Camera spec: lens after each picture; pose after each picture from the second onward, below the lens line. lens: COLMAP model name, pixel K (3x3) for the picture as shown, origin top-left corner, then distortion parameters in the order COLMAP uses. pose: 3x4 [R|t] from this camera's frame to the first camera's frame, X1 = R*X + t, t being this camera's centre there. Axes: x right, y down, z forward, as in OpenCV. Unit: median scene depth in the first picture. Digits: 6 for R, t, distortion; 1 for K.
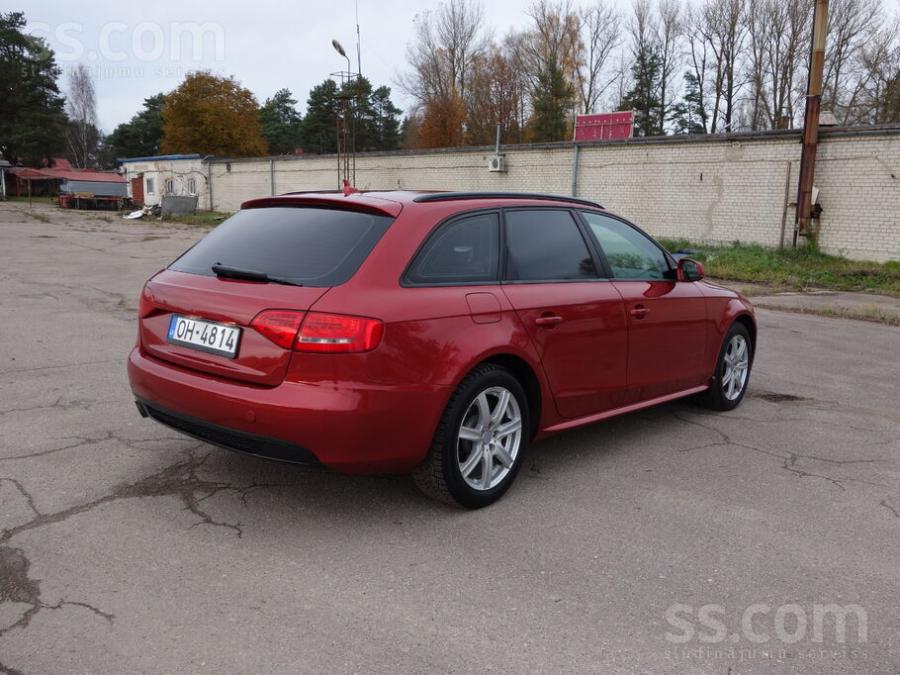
lens RADIAL K [[800.4, 0, 448.7], [0, 800.4, 337.7], [0, 0, 1]] dist [0.001423, -0.003893]
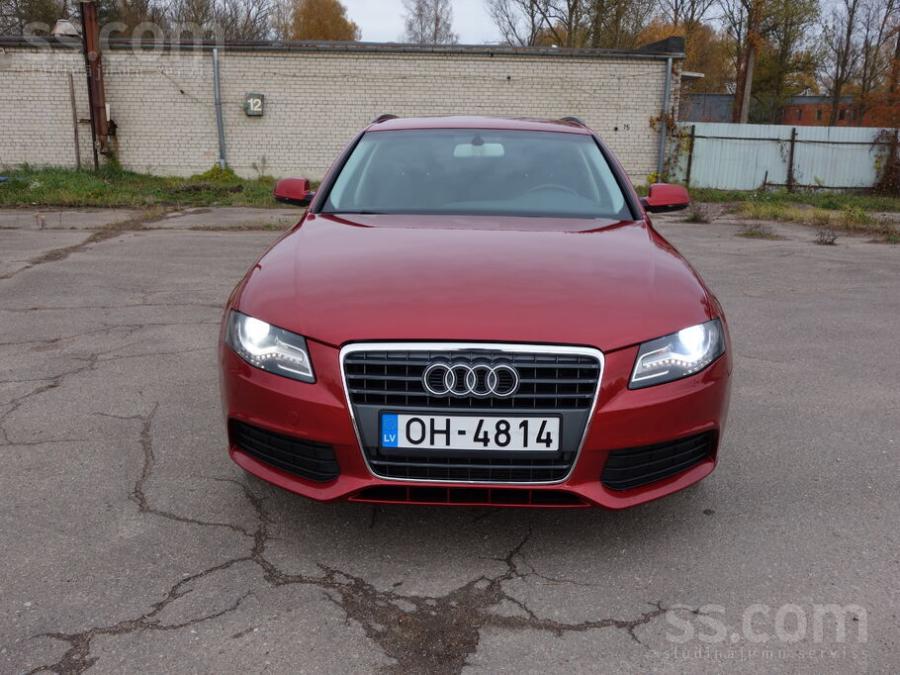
lens RADIAL K [[800.4, 0, 450.6], [0, 800.4, 336.4], [0, 0, 1]] dist [0.001423, -0.003893]
pose [[0.567774, -0.222089, 0.792659, -0.124140], [0.143865, 0.974870, 0.170093, -0.018335], [-0.810515, 0.017461, 0.585457, 0.109650]]
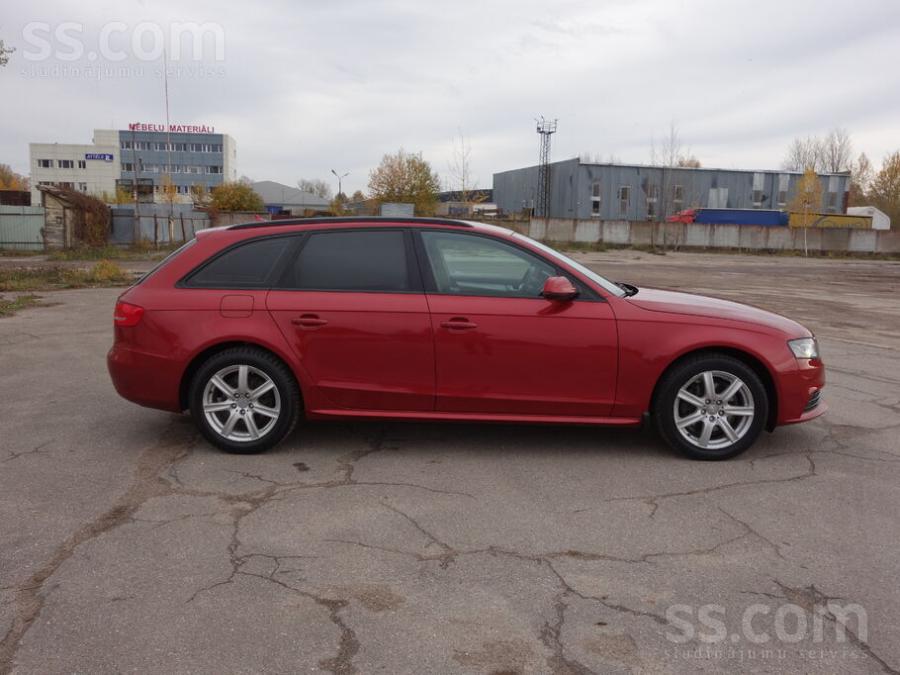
lens RADIAL K [[800.4, 0, 444.7], [0, 800.4, 338.4], [0, 0, 1]] dist [0.001423, -0.003893]
pose [[-0.817832, -0.125033, 0.561709, -0.091828], [0.060254, 0.952139, 0.299669, -0.075029], [-0.572294, 0.278924, -0.771156, 0.415118]]
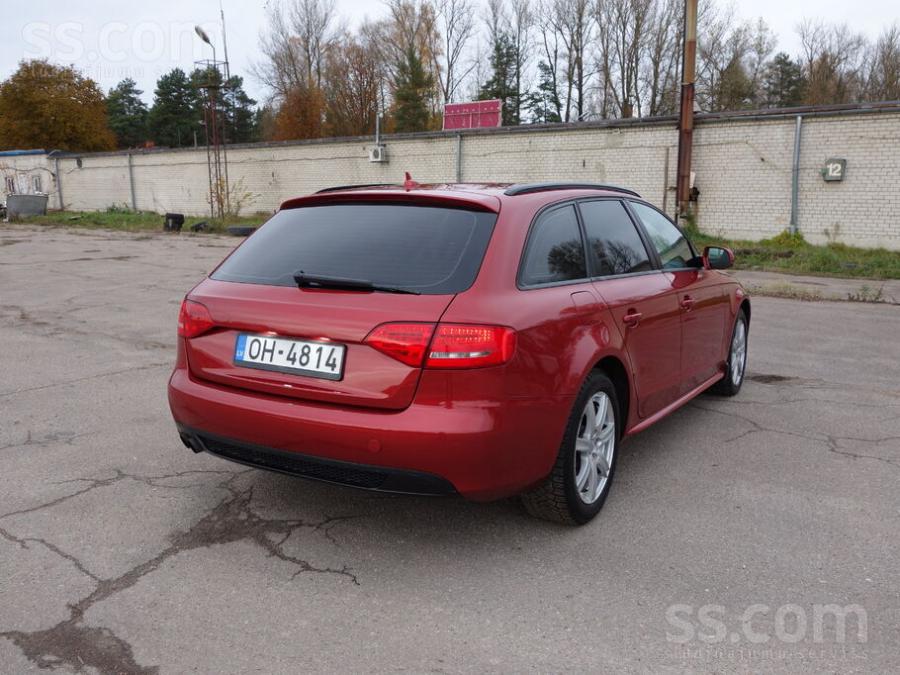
lens RADIAL K [[800.4, 0, 450.2], [0, 800.4, 336.8], [0, 0, 1]] dist [0.001423, -0.003893]
pose [[0.984263, -0.054491, 0.168097, -0.041715], [0.052673, 0.998495, 0.015259, -0.004046], [-0.168675, -0.006165, 0.985652, 0.017362]]
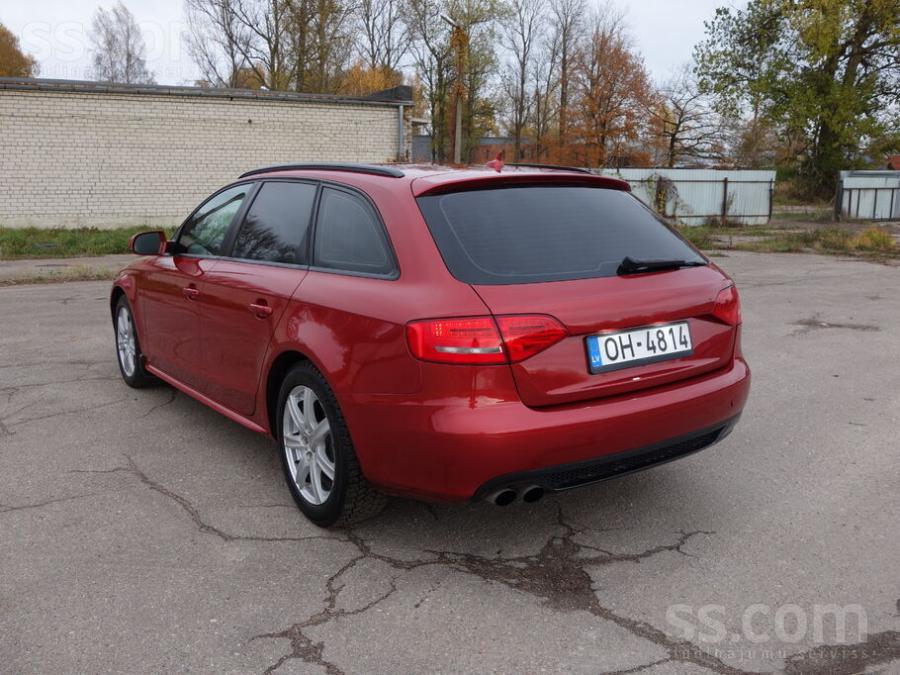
lens RADIAL K [[800.4, 0, 448.9], [0, 800.4, 337.0], [0, 0, 1]] dist [0.001423, -0.003893]
pose [[0.243812, -0.218543, 0.944878, -0.170129], [0.166789, 0.969212, 0.181134, -0.029243], [-0.955373, 0.113432, 0.272756, 0.144340]]
